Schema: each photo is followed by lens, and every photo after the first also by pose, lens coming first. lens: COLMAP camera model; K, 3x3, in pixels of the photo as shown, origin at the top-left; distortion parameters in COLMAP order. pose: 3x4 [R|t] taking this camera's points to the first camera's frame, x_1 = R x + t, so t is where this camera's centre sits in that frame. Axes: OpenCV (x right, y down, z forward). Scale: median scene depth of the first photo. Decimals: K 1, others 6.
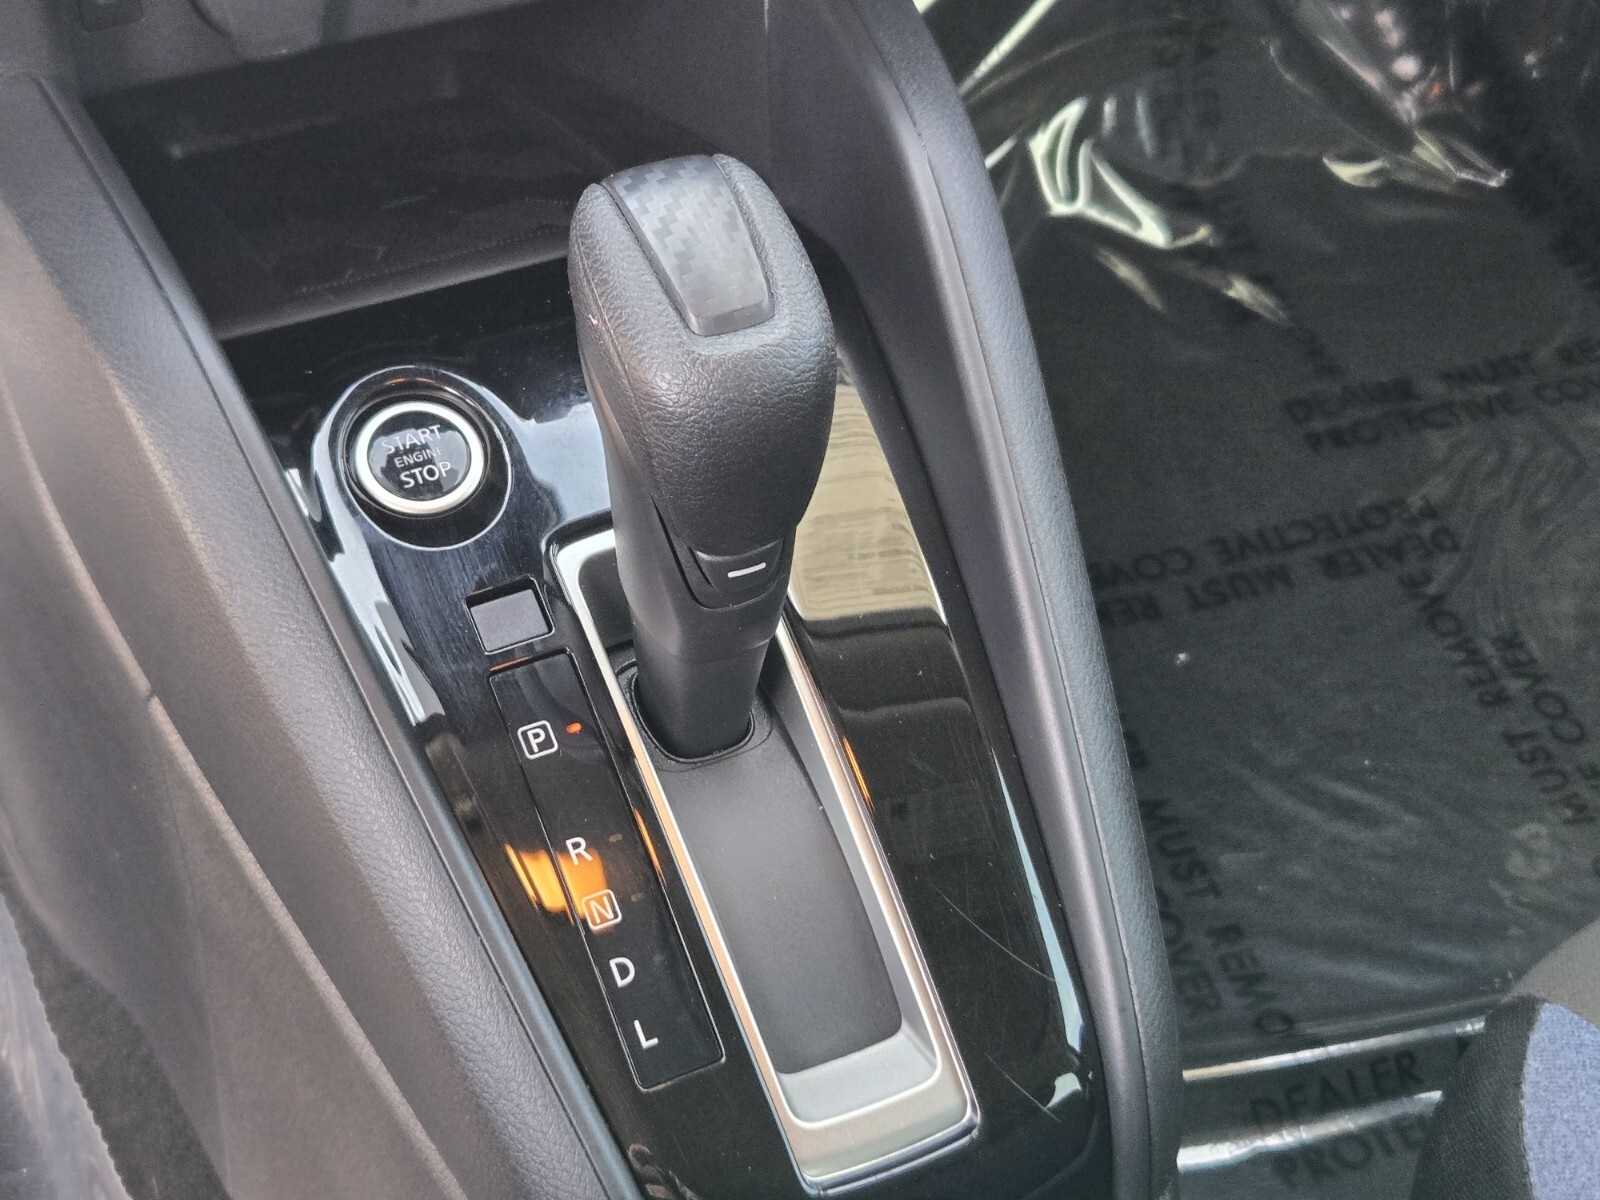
lens RADIAL K [[2576.5, 0, 755.4], [0, 2576.5, 535.0], [0, 0, 1]] dist [0.085490, -0.160756]
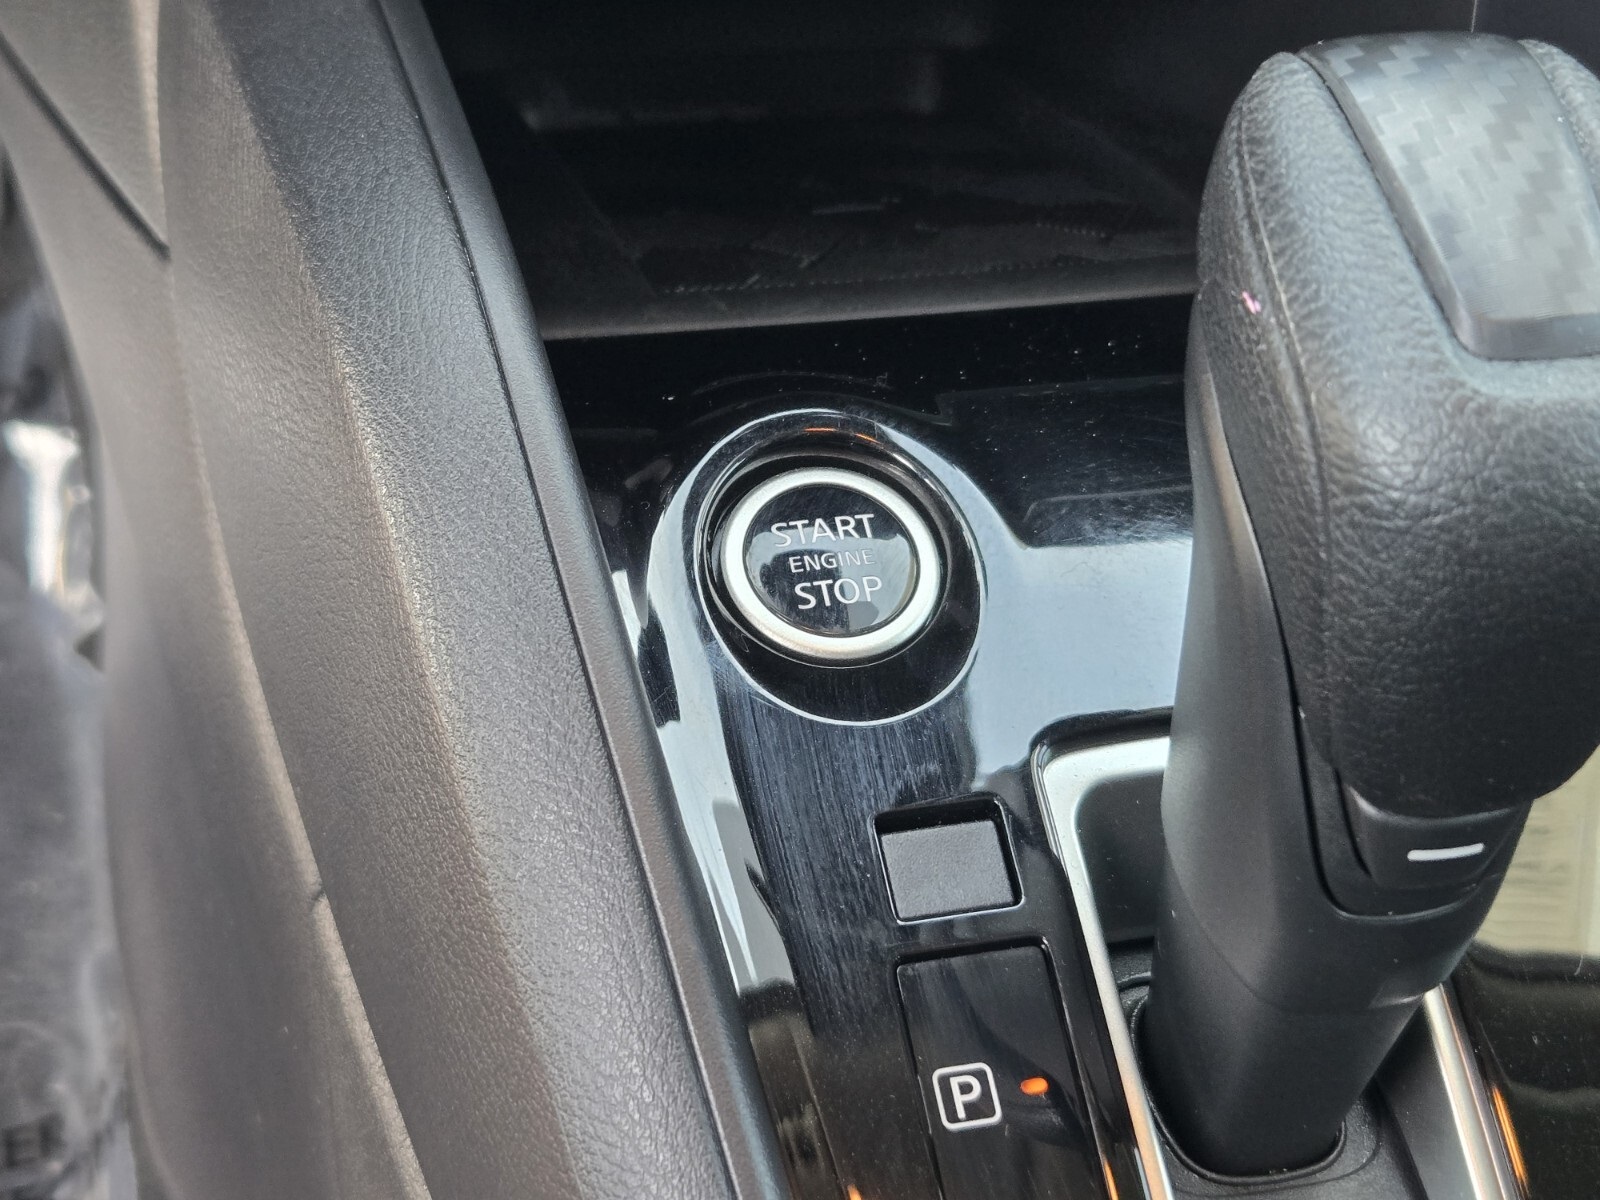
lens RADIAL K [[2428.6, 0, 800.0], [0, 2428.6, 600.0], [0, 0, 1]] dist [0.064003, -0.061035]
pose [[0.981922, 0.157061, -0.105650, -0.082406], [-0.165416, 0.983325, -0.075566, 0.021435], [0.092020, 0.091676, 0.991528, 0.485076]]
